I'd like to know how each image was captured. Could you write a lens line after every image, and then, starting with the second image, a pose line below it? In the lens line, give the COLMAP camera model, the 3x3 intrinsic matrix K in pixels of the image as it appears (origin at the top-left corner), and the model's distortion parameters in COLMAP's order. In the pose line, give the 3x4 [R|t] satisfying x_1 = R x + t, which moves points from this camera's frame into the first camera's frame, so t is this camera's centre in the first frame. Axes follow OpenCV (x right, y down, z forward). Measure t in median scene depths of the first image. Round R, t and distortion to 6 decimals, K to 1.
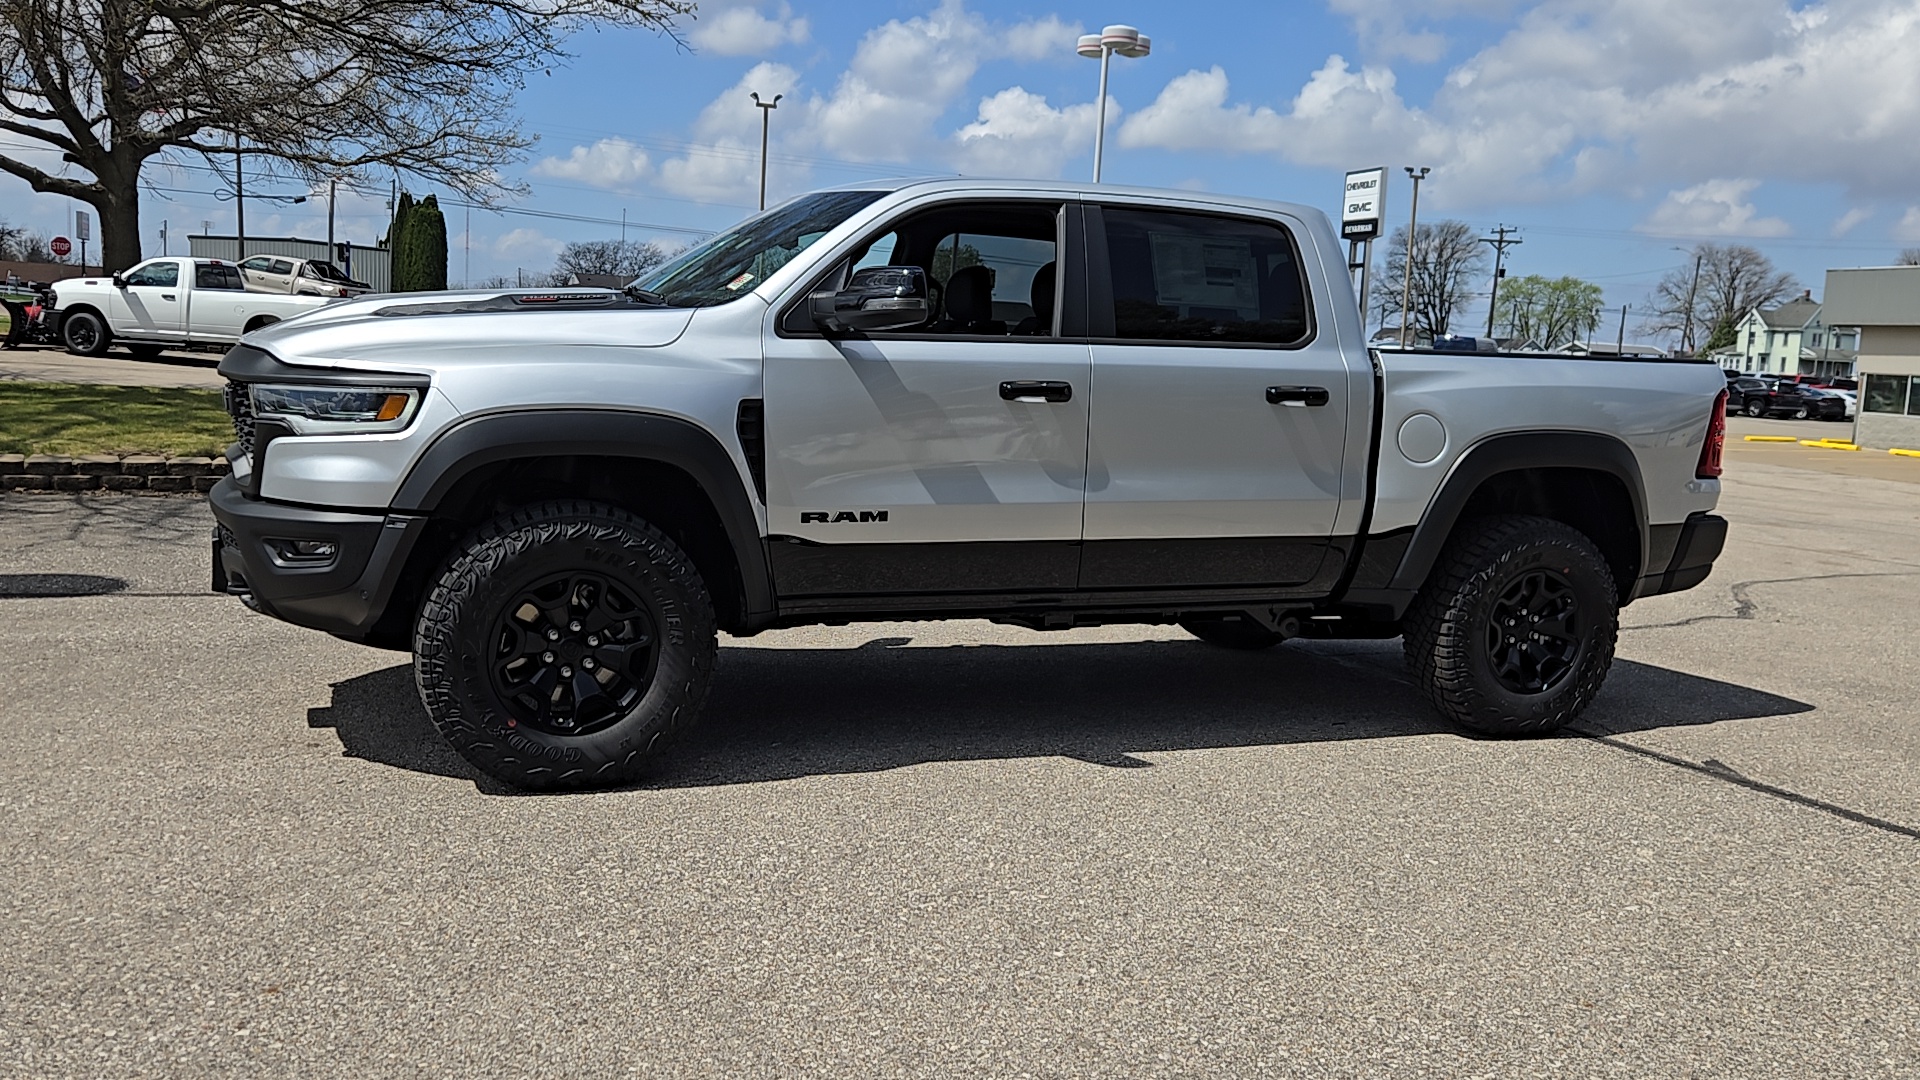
lens RADIAL K [[1600.4, 0, 955.2], [0, 1600.4, 545.2], [0, 0, 1]] dist [0.003537, 0.009584]
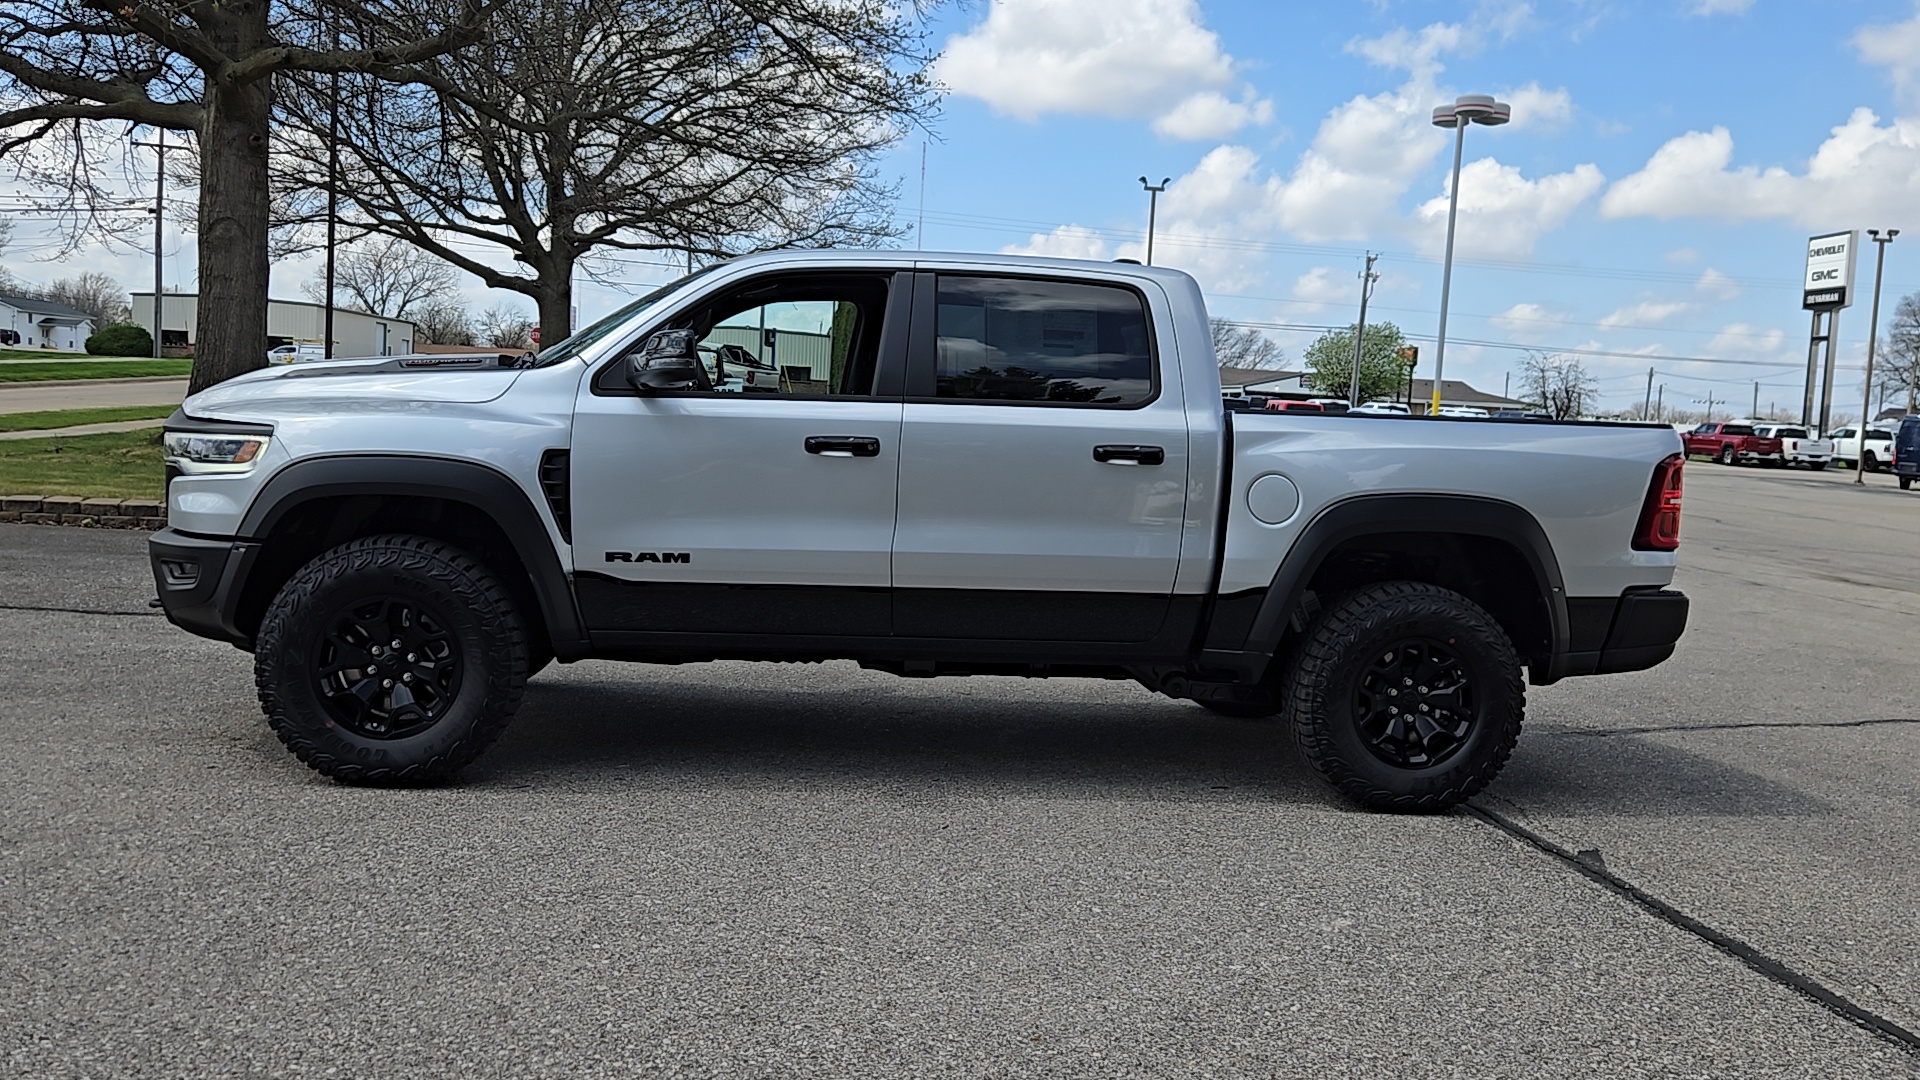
lens RADIAL K [[1609.3, 0, 953.9], [0, 1609.3, 541.0], [0, 0, 1]] dist [0.006466, -0.003852]
pose [[0.960973, 0.023292, -0.275661, 0.096758], [-0.037873, 0.998144, -0.047686, 0.003581], [0.274039, 0.056265, 0.960071, -0.002224]]
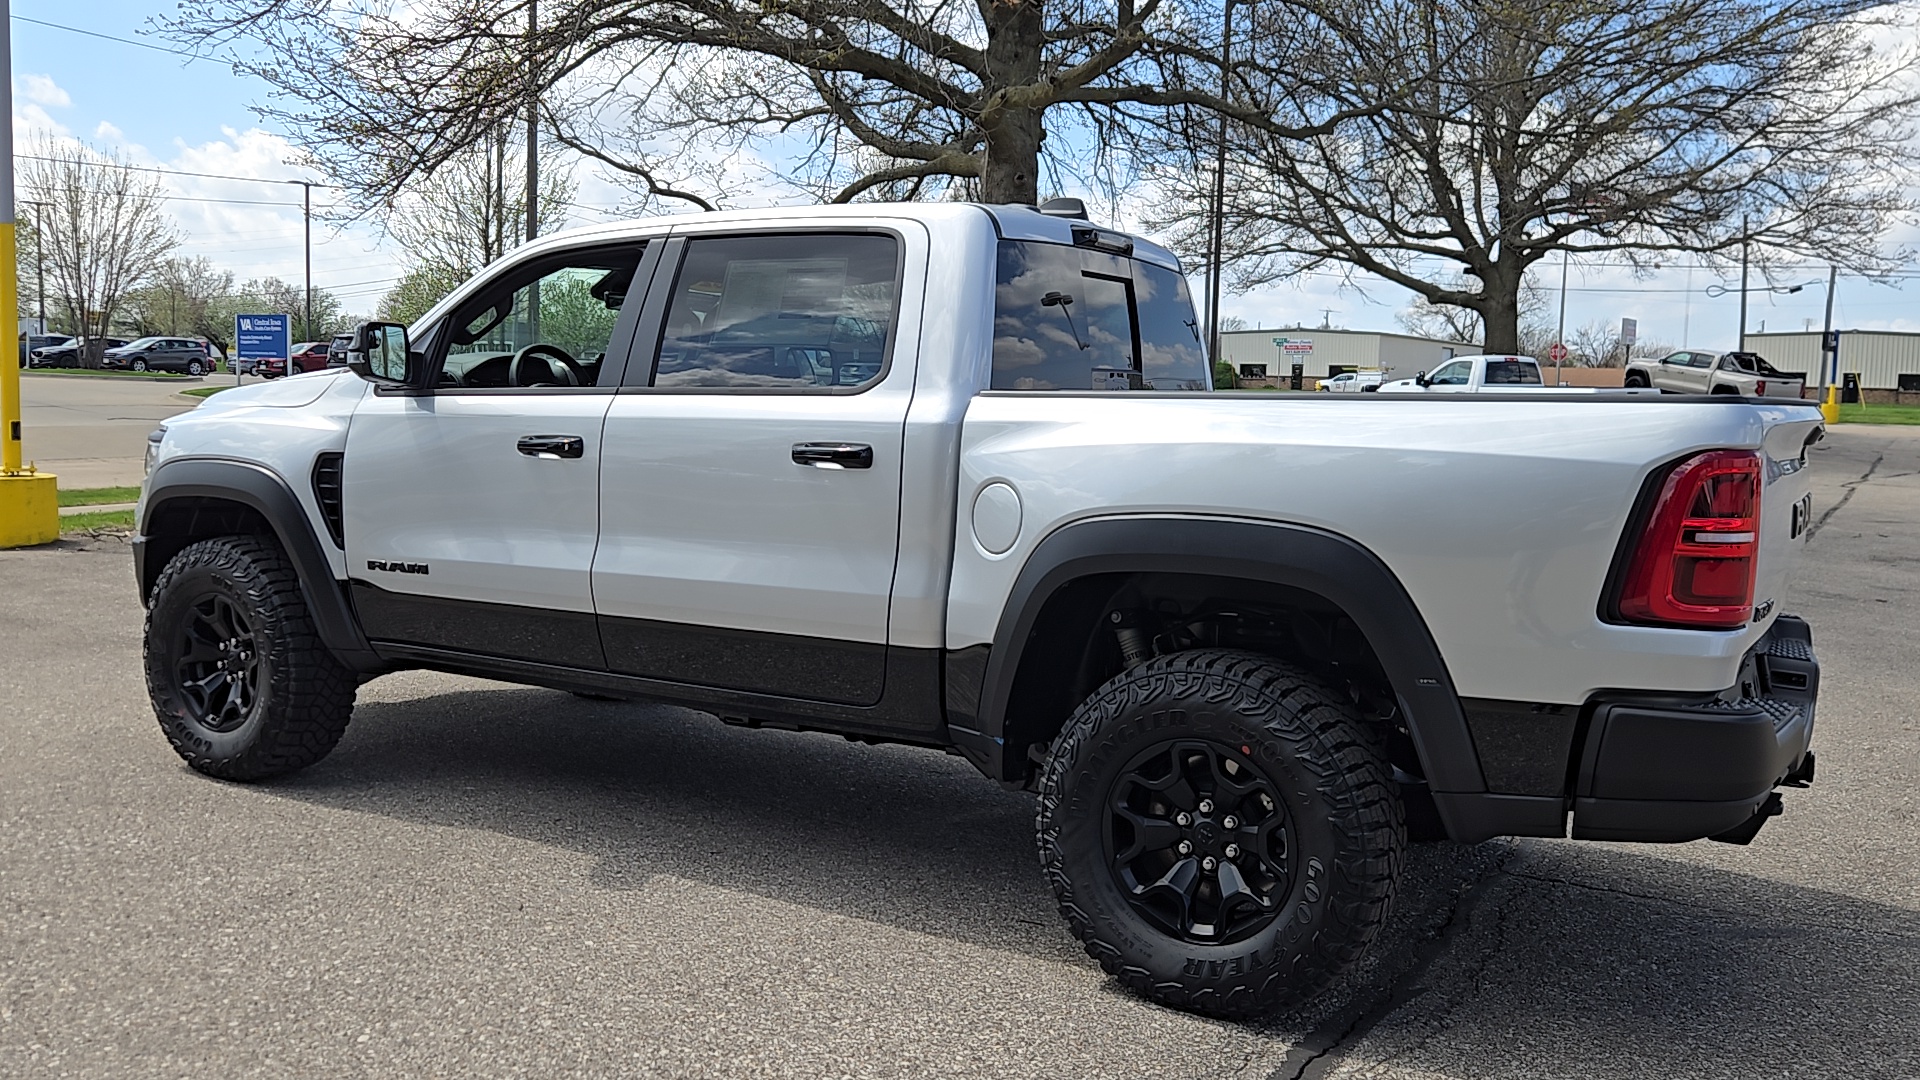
lens RADIAL K [[1609.3, 0, 953.9], [0, 1609.3, 541.0], [0, 0, 1]] dist [0.006466, -0.003852]
pose [[0.578703, 0.041430, -0.814486, 0.216979], [-0.094992, 0.995335, -0.016864, -0.011144], [0.809988, 0.087128, 0.579939, 0.150172]]
